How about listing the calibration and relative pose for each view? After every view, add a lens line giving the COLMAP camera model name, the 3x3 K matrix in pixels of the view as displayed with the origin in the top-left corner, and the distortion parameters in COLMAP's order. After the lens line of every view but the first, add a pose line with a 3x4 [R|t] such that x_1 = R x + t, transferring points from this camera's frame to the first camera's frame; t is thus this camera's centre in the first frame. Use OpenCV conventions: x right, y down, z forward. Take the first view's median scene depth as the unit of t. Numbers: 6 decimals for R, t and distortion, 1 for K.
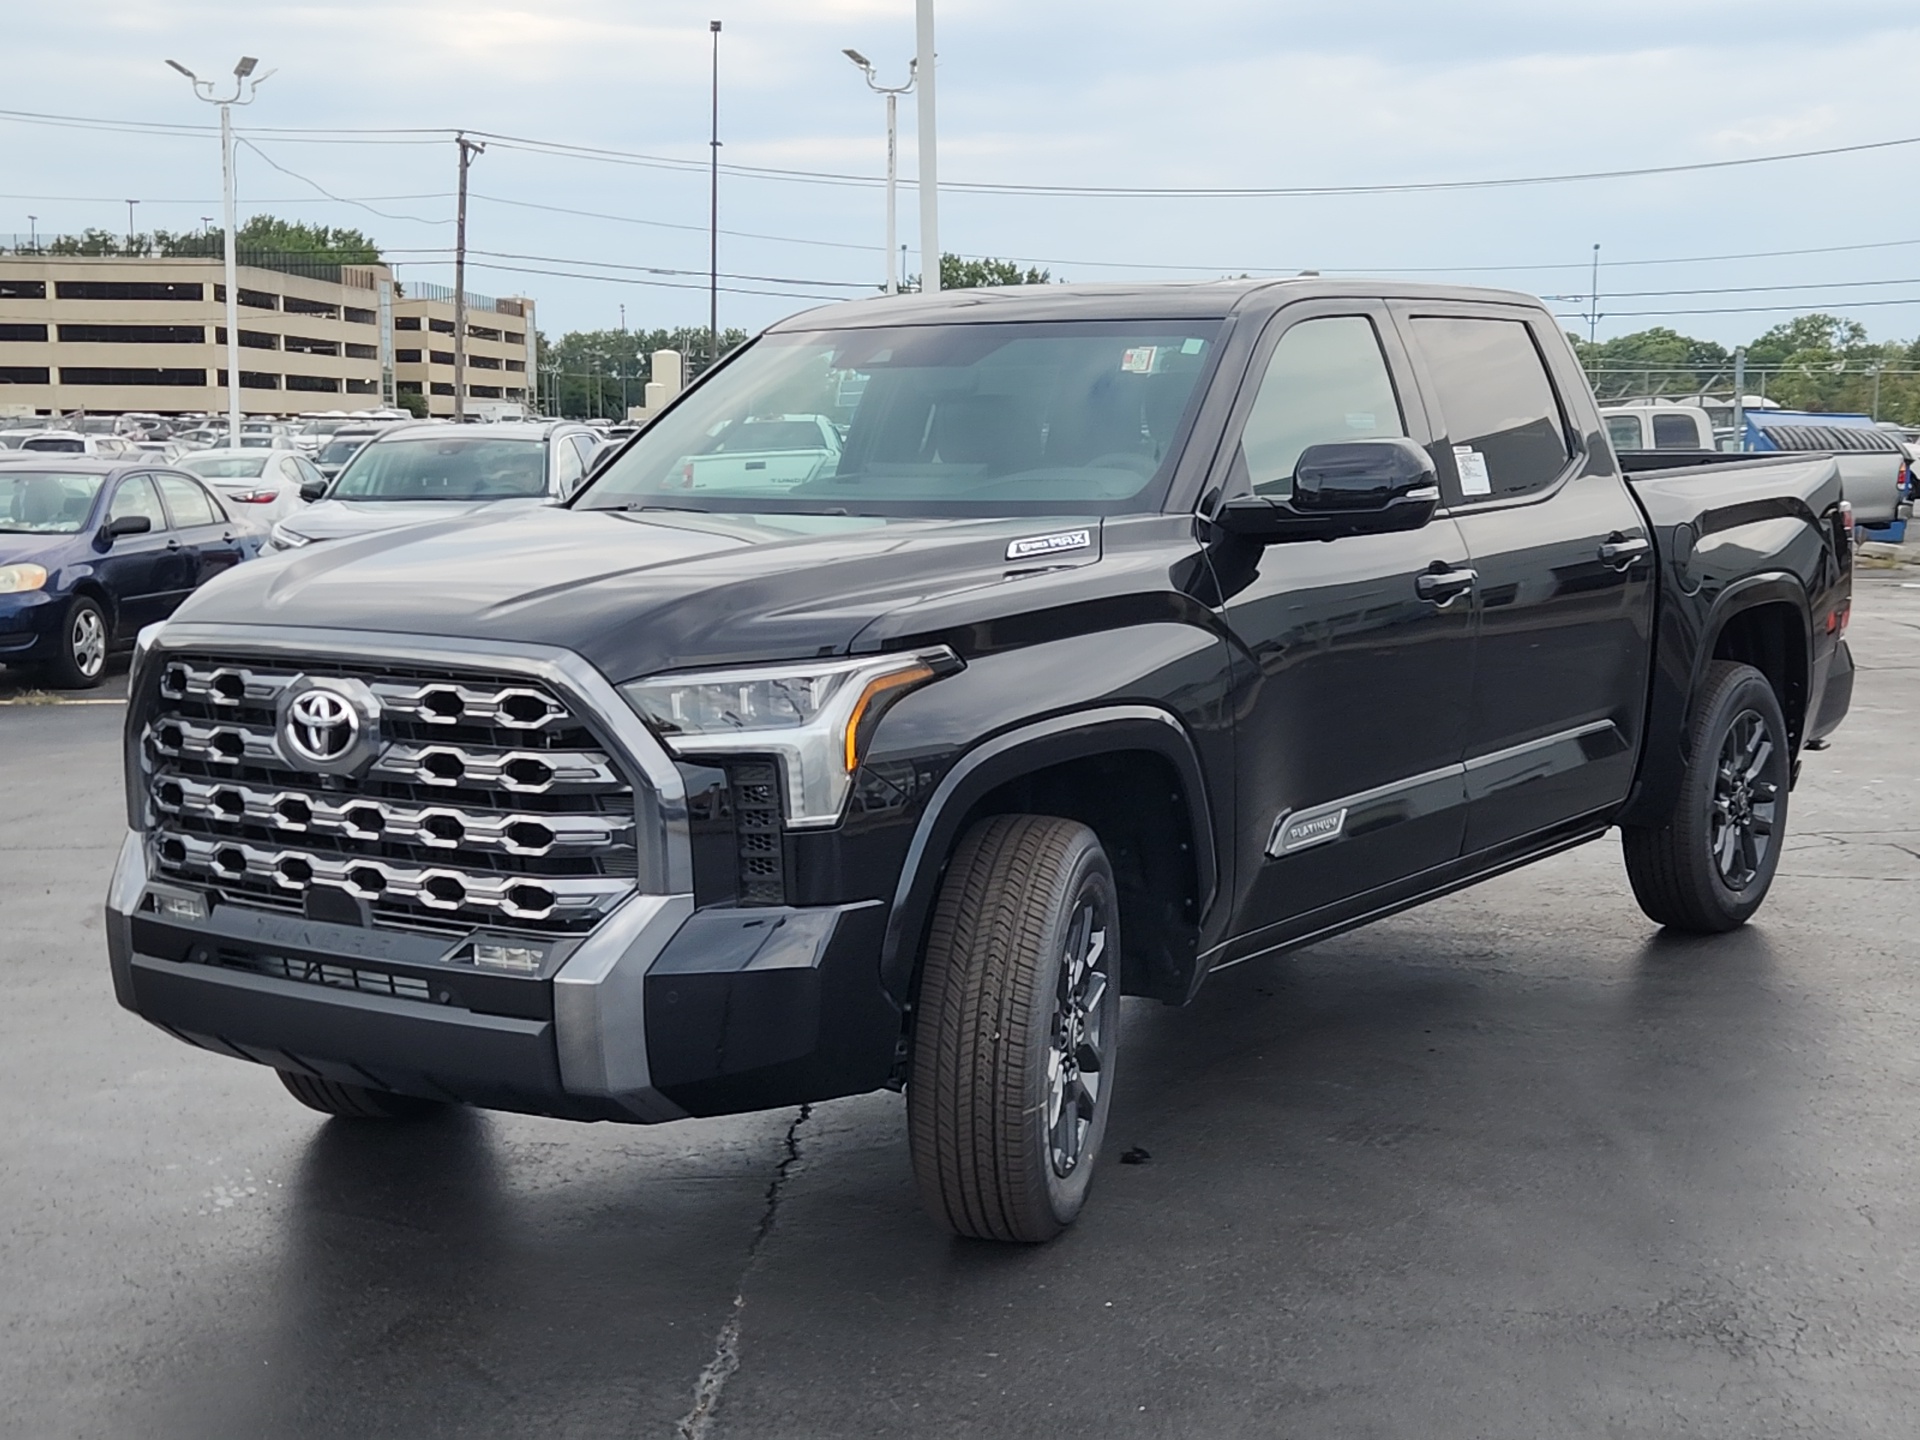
lens RADIAL K [[1815.5, 0, 966.7], [0, 1815.5, 705.4], [0, 0, 1]] dist [0.080736, -0.104578]
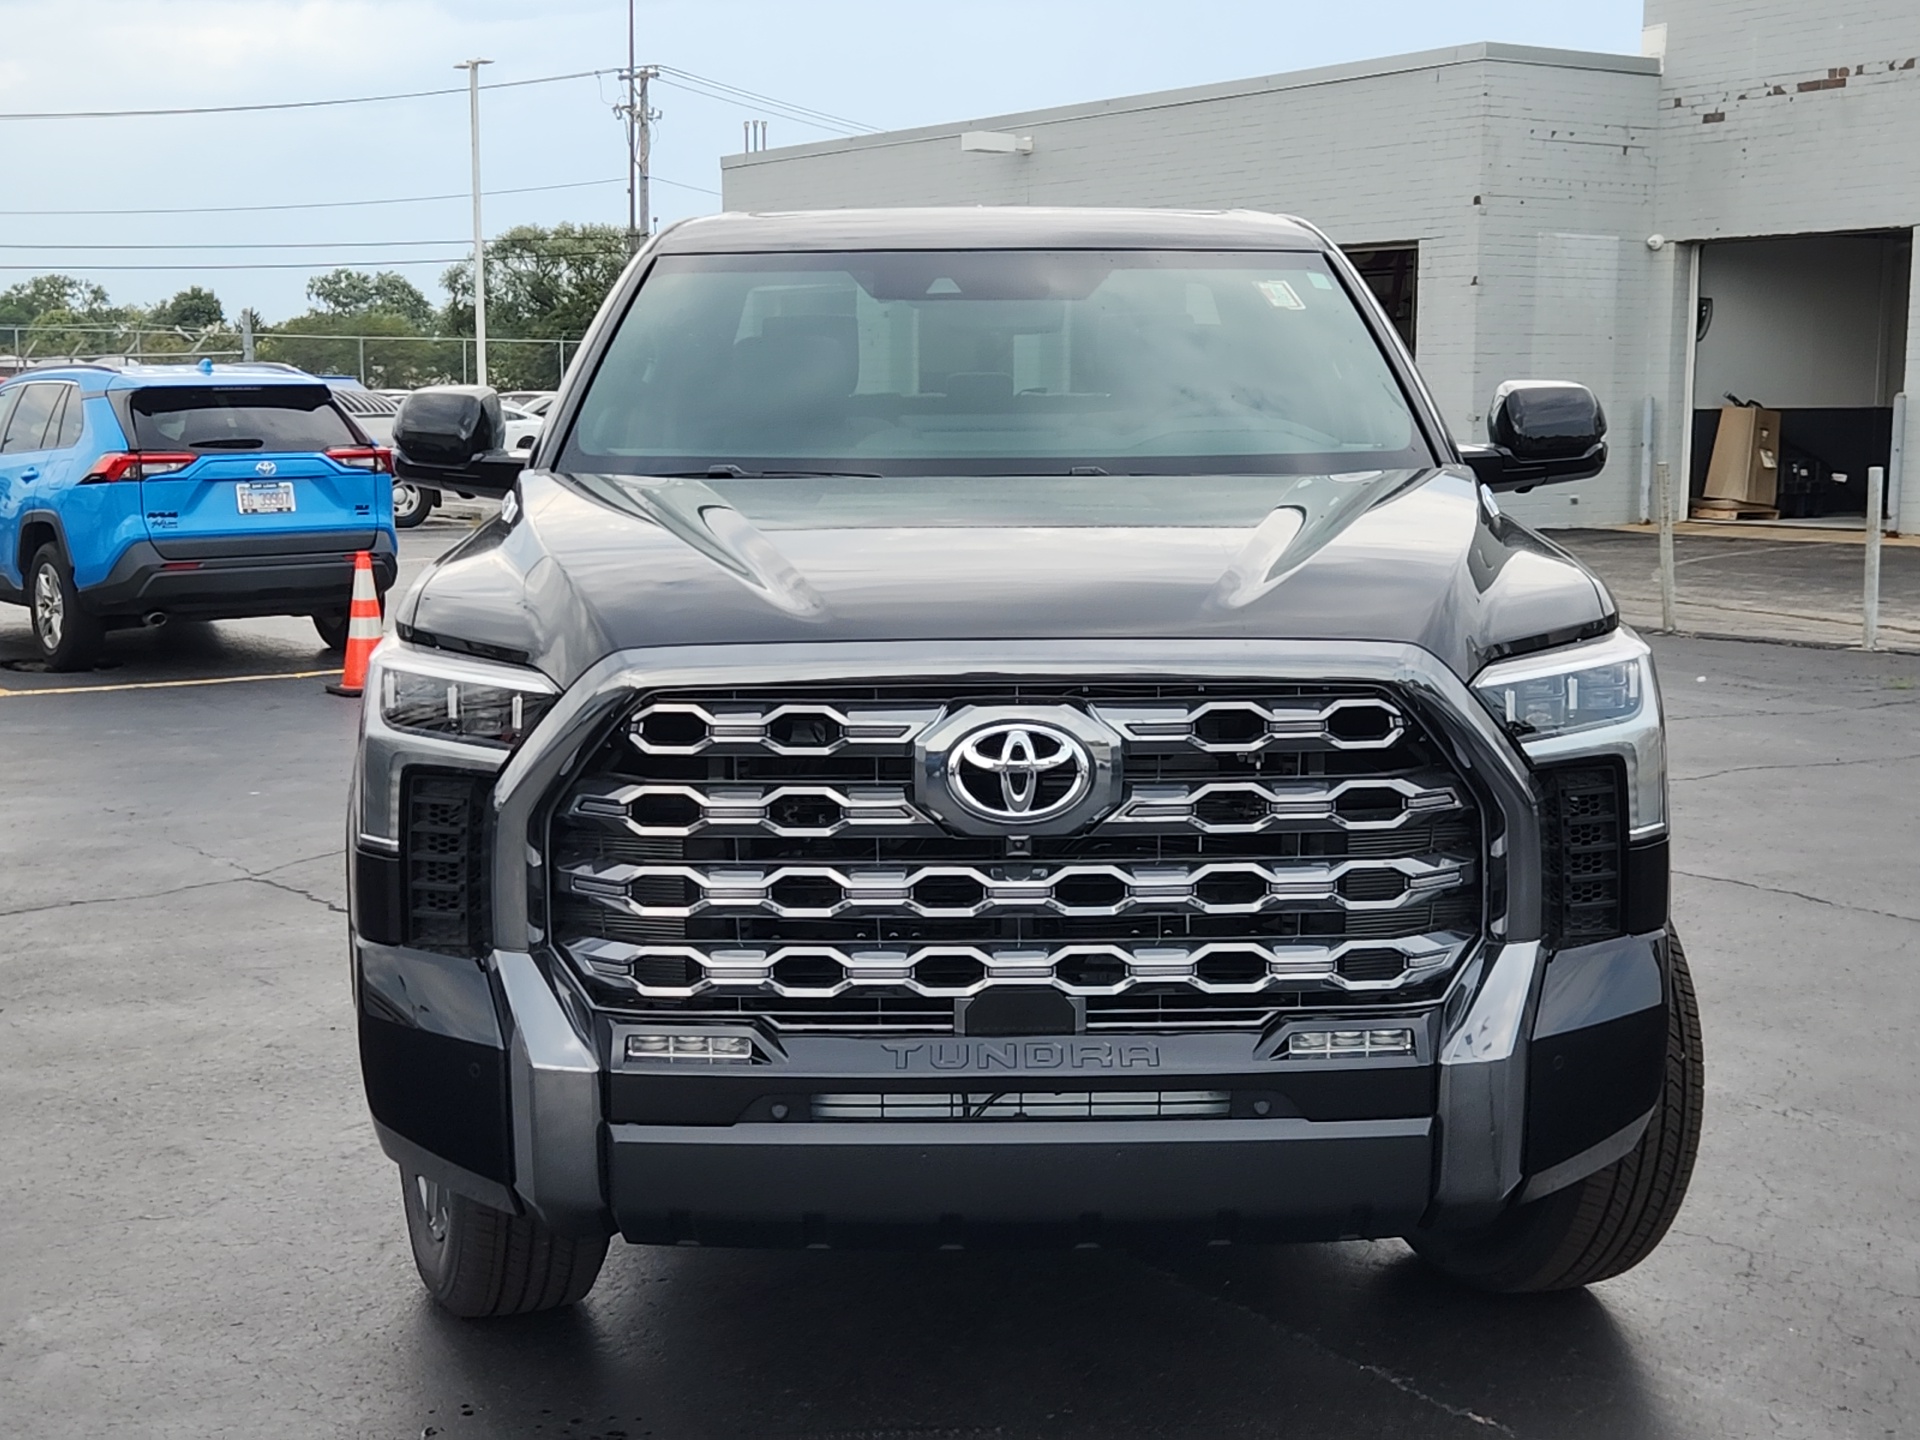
lens RADIAL K [[1815.5, 0, 966.7], [0, 1815.5, 705.4], [0, 0, 1]] dist [0.080736, -0.104578]
pose [[0.869130, -0.072265, 0.489276, -0.731594], [0.062793, 0.997385, 0.035767, -0.042748], [-0.490582, -0.000363, 0.871395, 0.380996]]
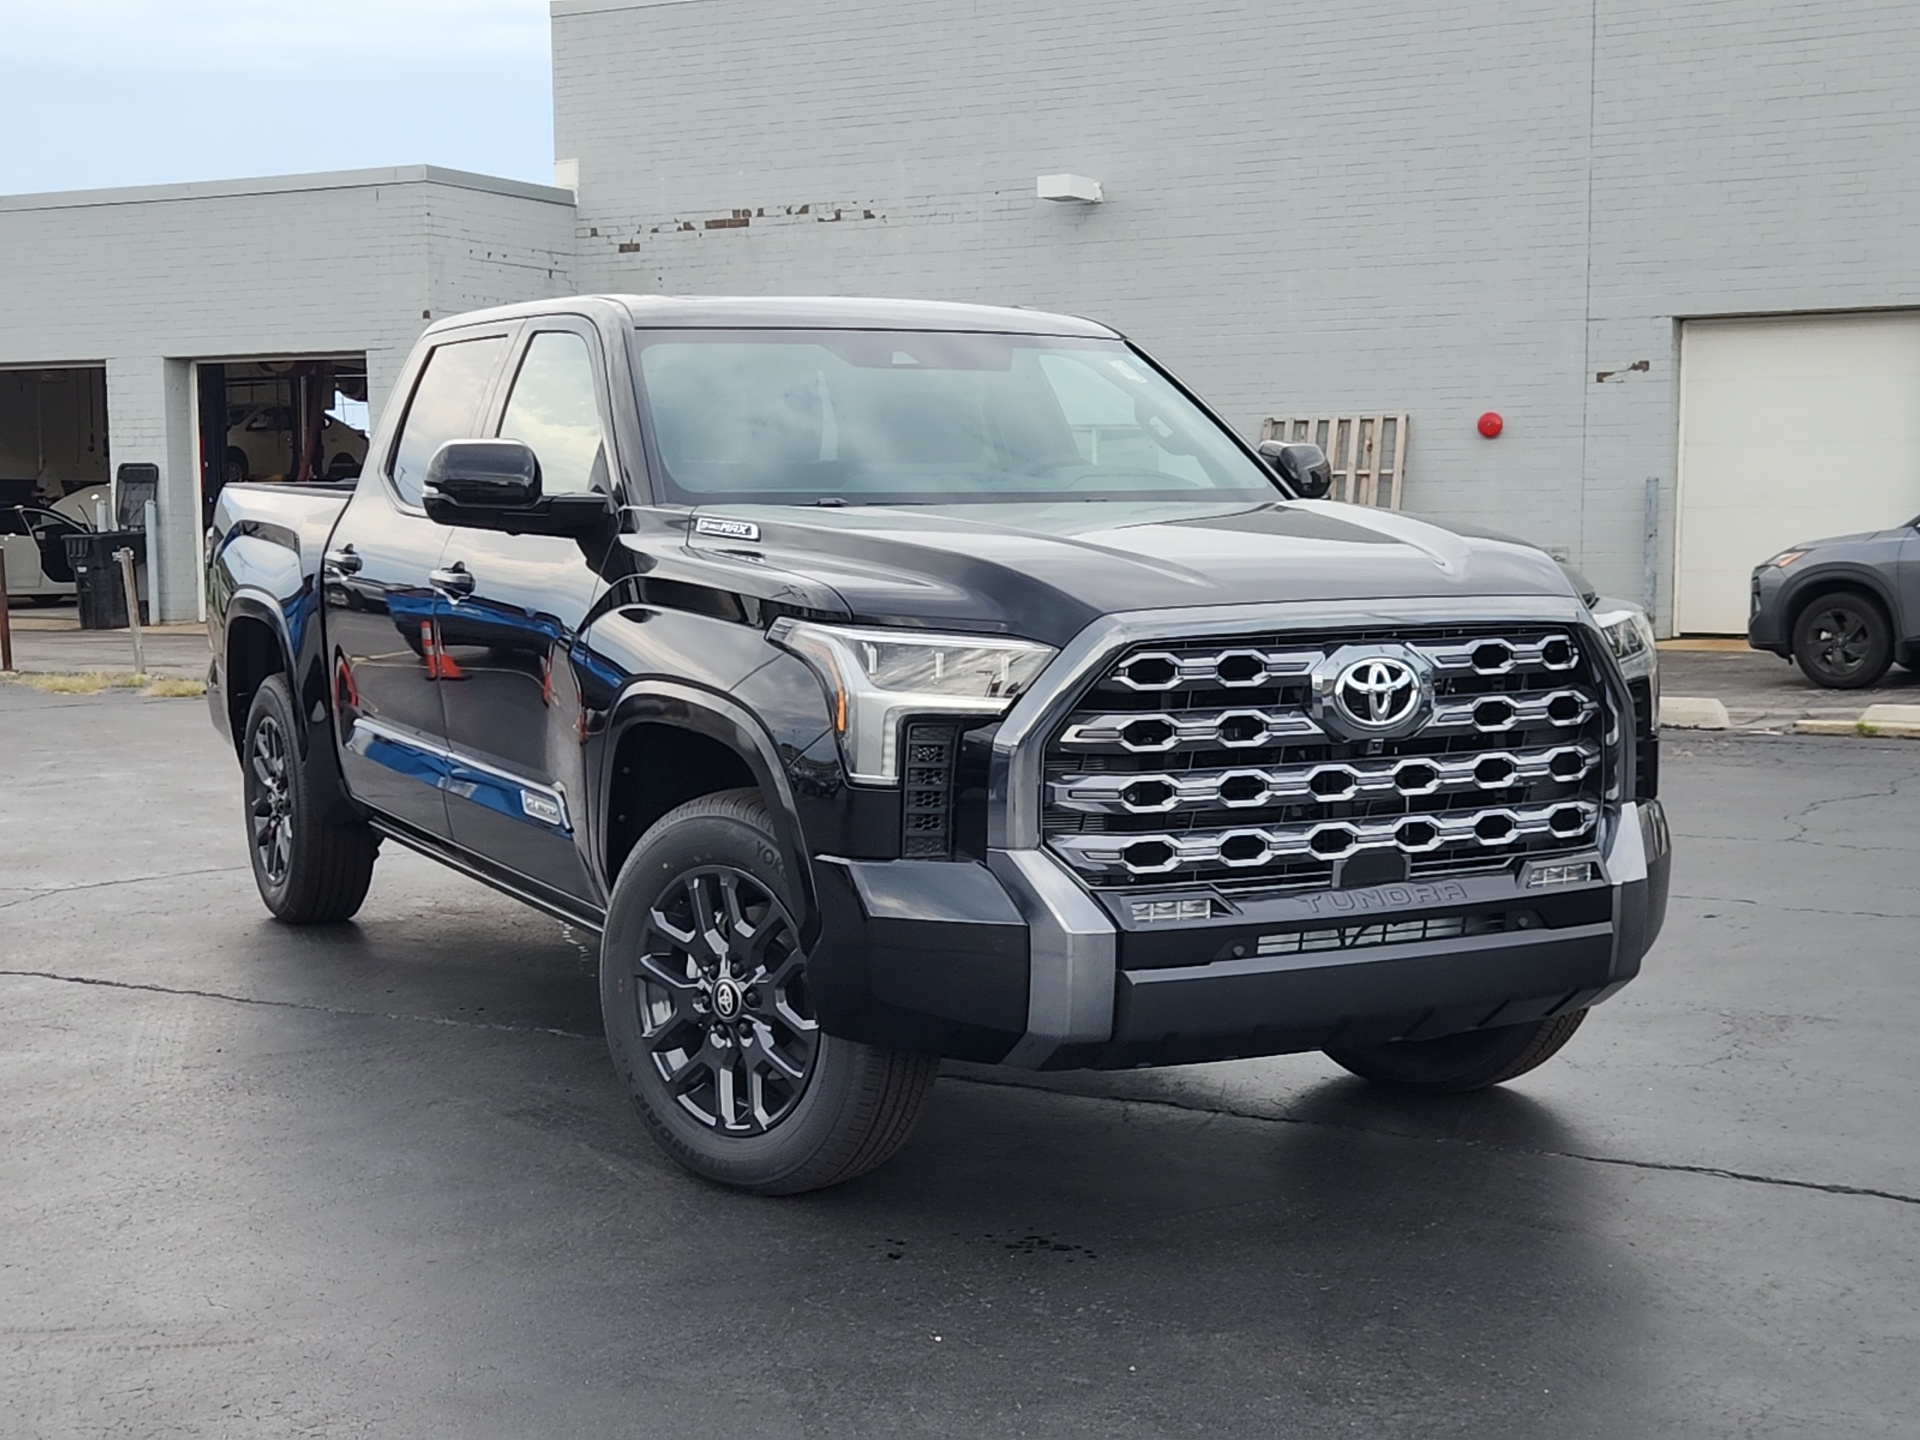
lens RADIAL K [[1815.5, 0, 966.7], [0, 1815.5, 705.4], [0, 0, 1]] dist [0.080736, -0.104578]
pose [[0.640406, -0.117879, 0.758936, -1.273789], [0.079777, 0.993016, 0.086919, -0.087997], [-0.763882, 0.004882, 0.645338, 0.529955]]
